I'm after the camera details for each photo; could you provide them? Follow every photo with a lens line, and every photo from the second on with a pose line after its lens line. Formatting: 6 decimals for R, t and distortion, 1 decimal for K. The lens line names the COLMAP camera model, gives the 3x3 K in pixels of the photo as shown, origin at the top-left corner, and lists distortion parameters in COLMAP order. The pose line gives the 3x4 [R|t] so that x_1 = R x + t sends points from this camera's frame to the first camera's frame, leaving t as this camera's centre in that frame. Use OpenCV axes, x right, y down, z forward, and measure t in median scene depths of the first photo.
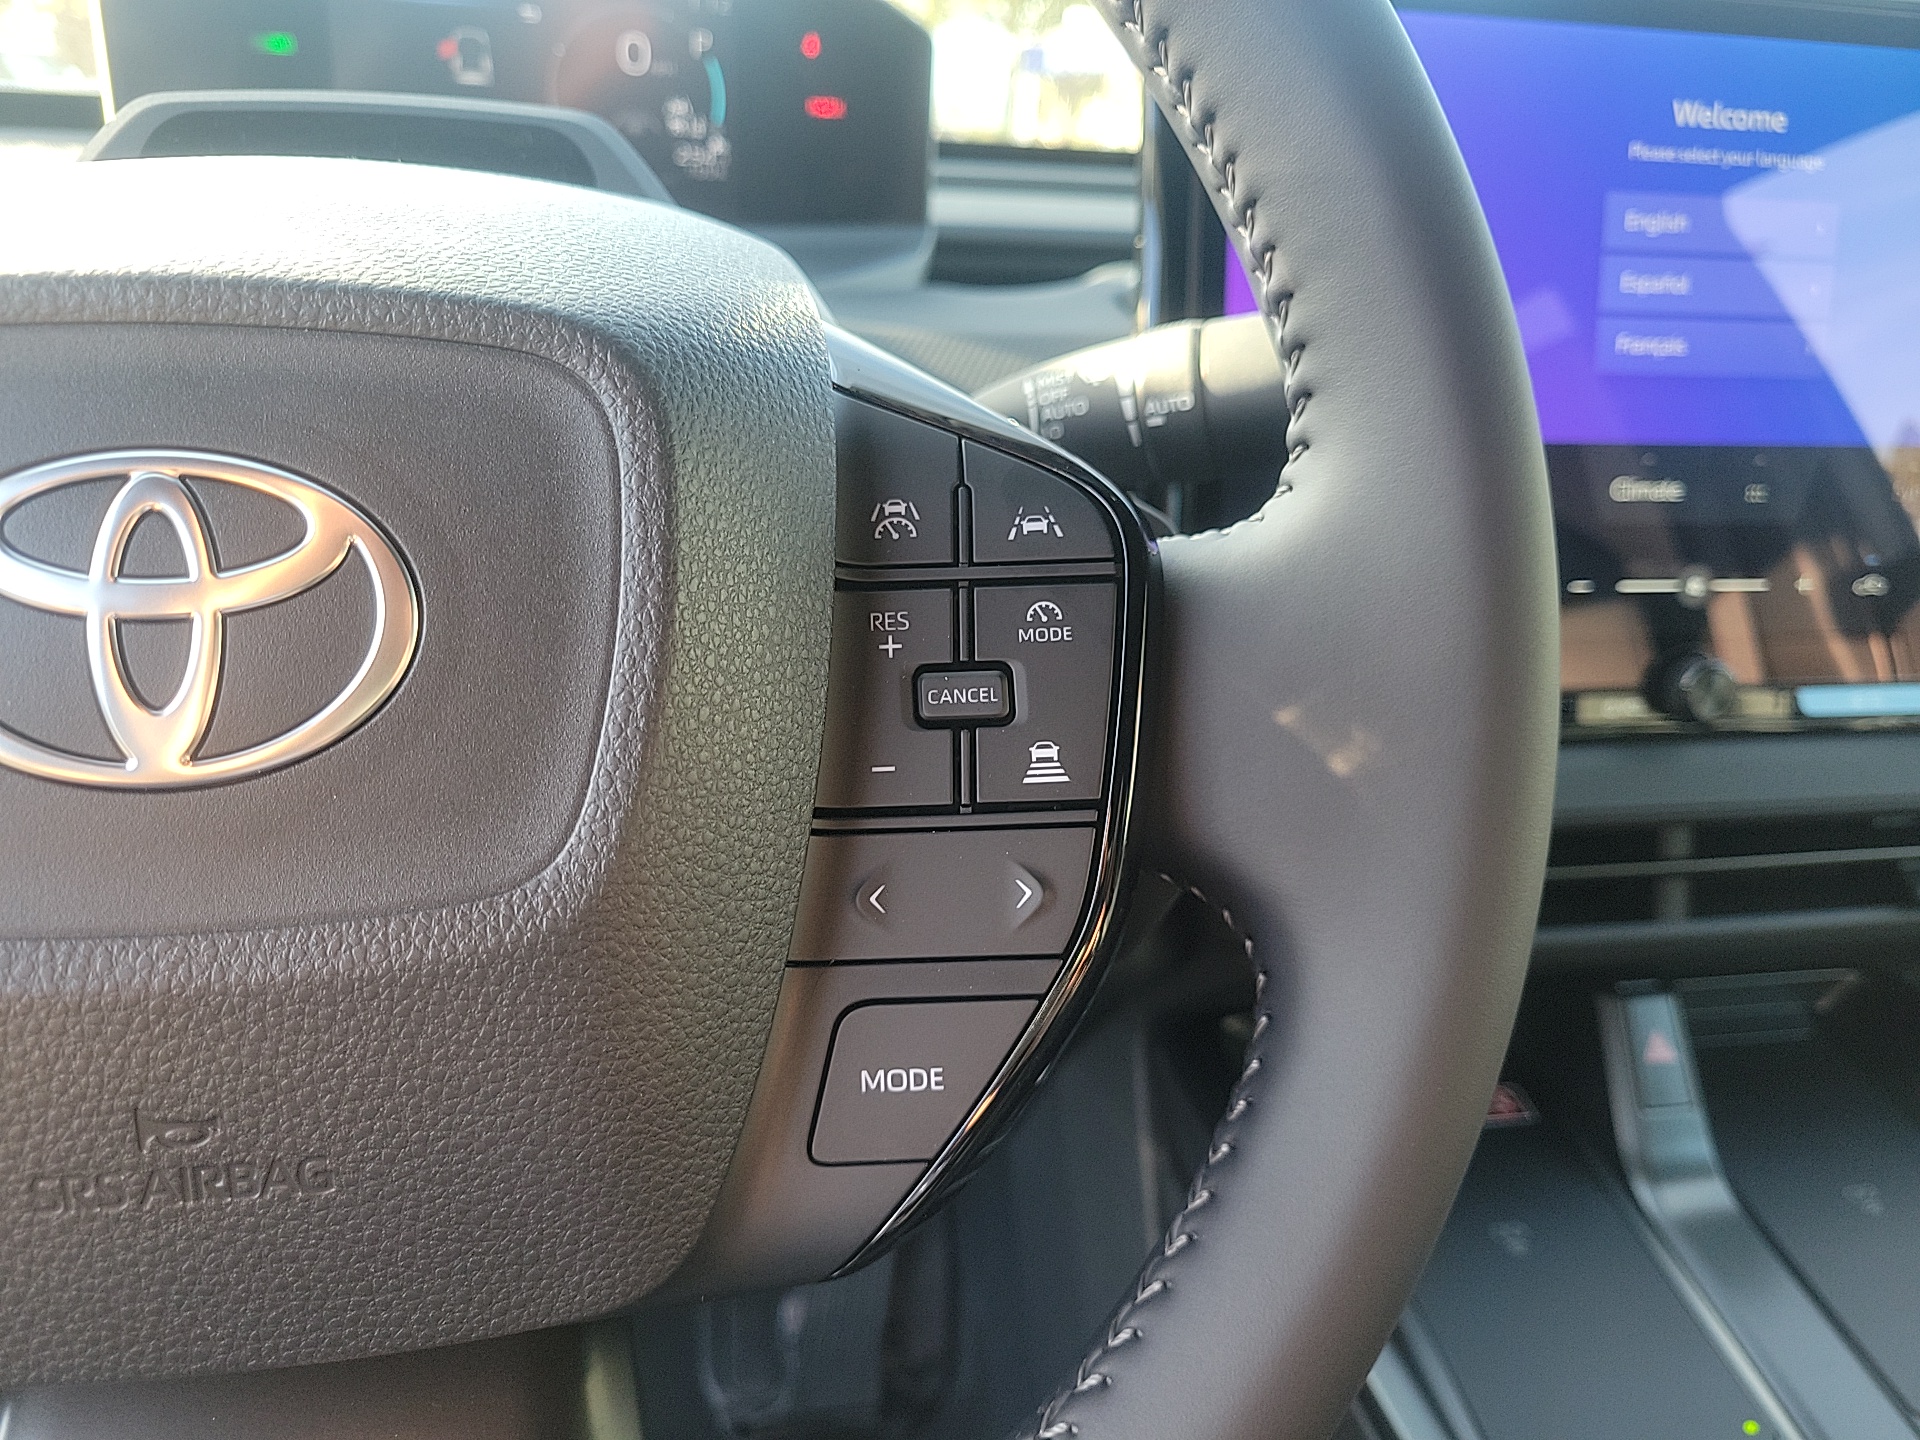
lens RADIAL K [[1511.5, 0, 960.0], [0, 1511.5, 720.0], [0, 0, 1]] dist [-0.006326, -0.000498]
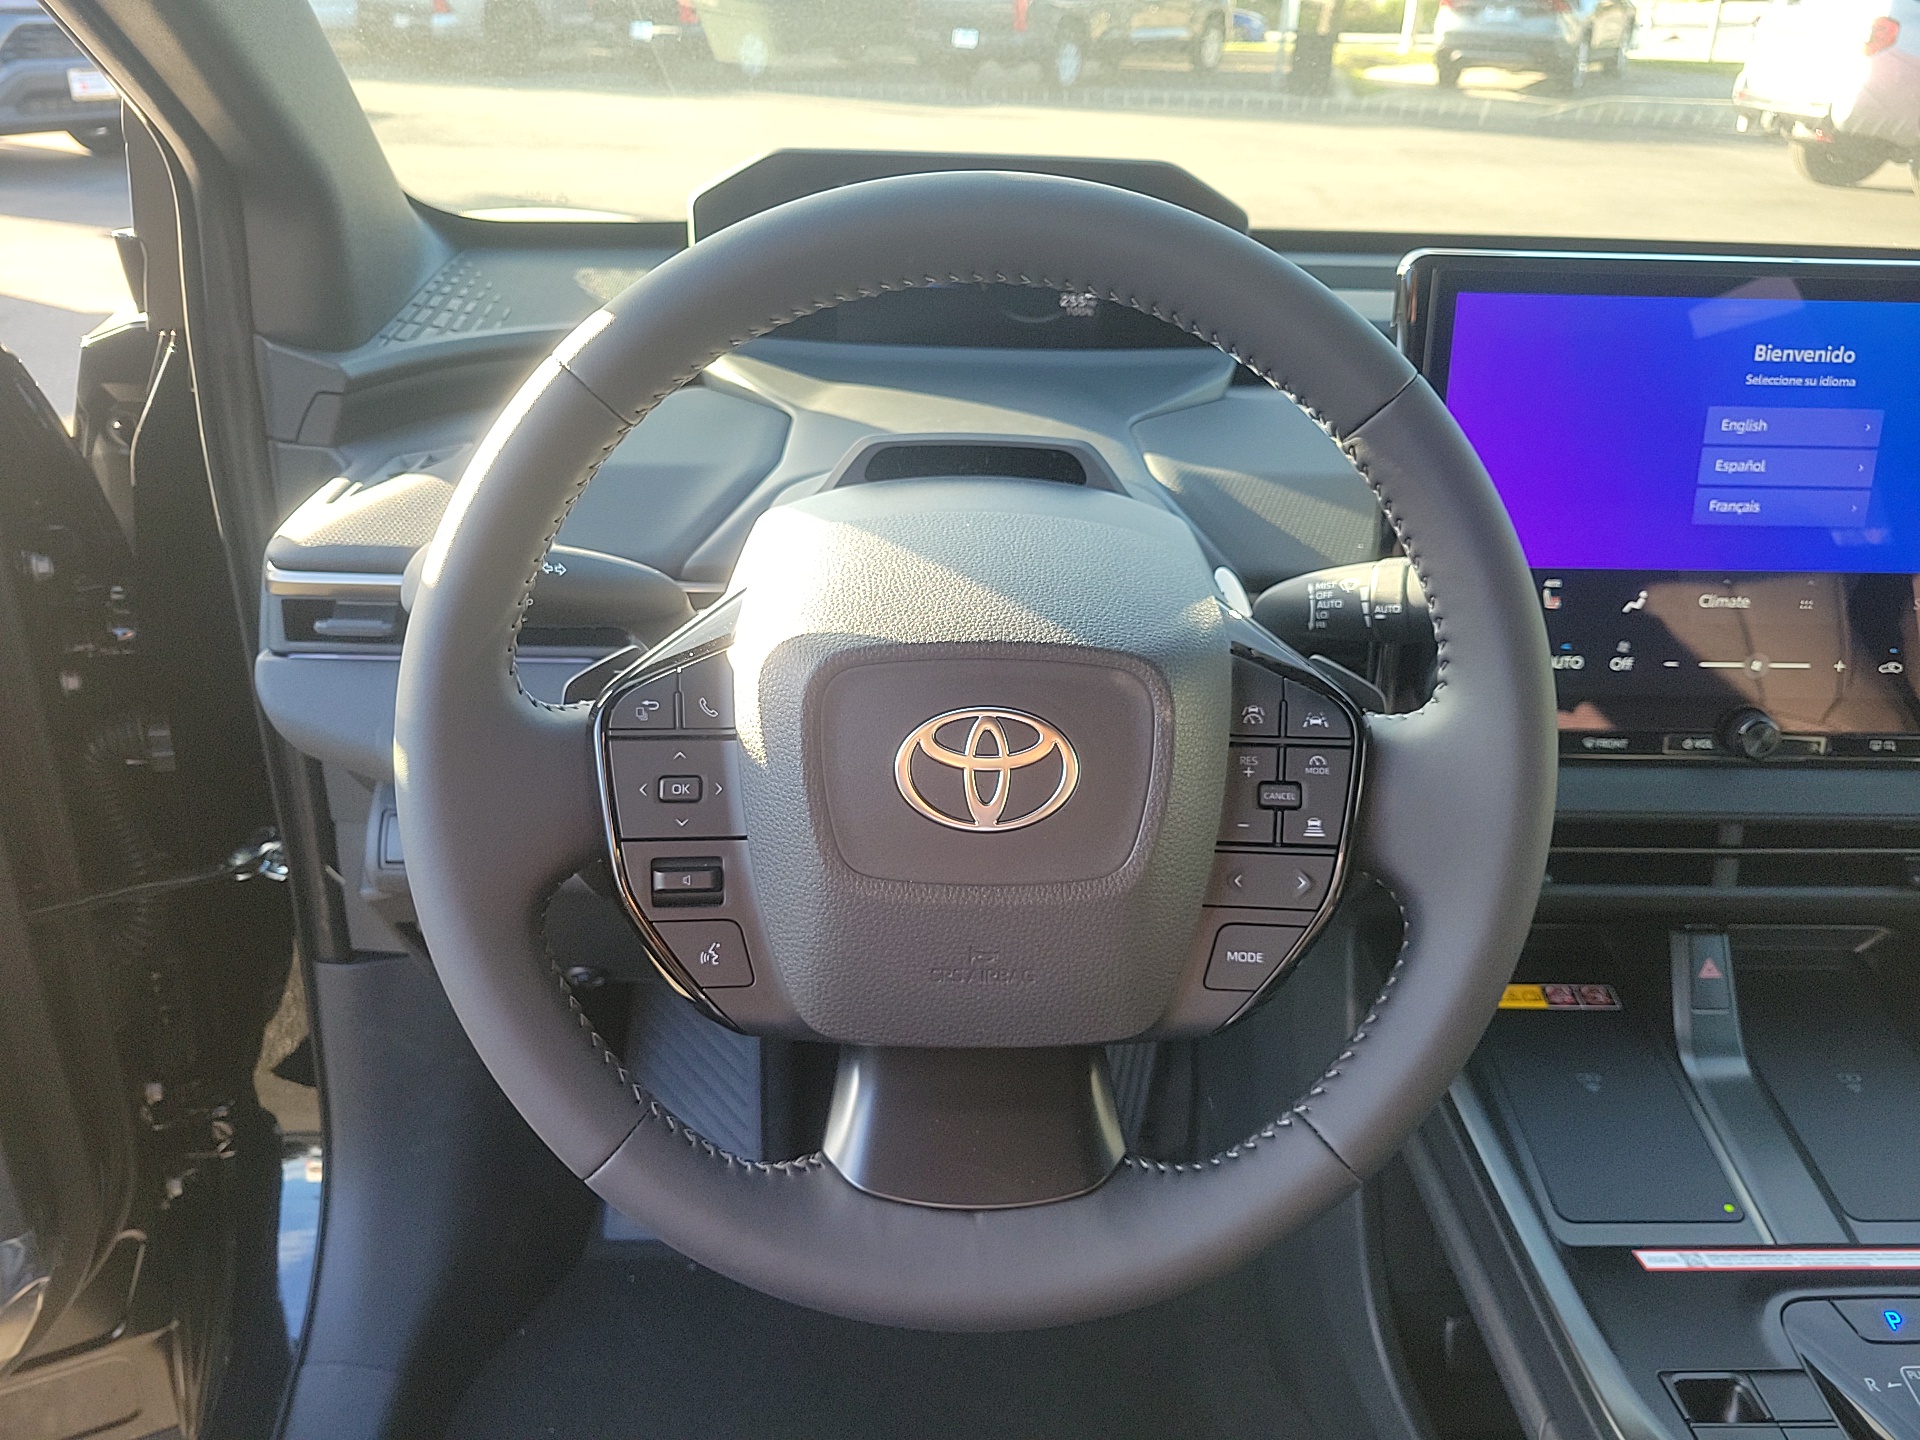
lens RADIAL K [[1511.5, 0, 960.0], [0, 1511.5, 720.0], [0, 0, 1]] dist [-0.006326, -0.000498]
pose [[0.987839, 0.054107, -0.145760, -0.147741], [-0.040883, 0.994897, 0.092242, -0.318522], [0.150007, -0.085161, 0.985010, -1.314534]]
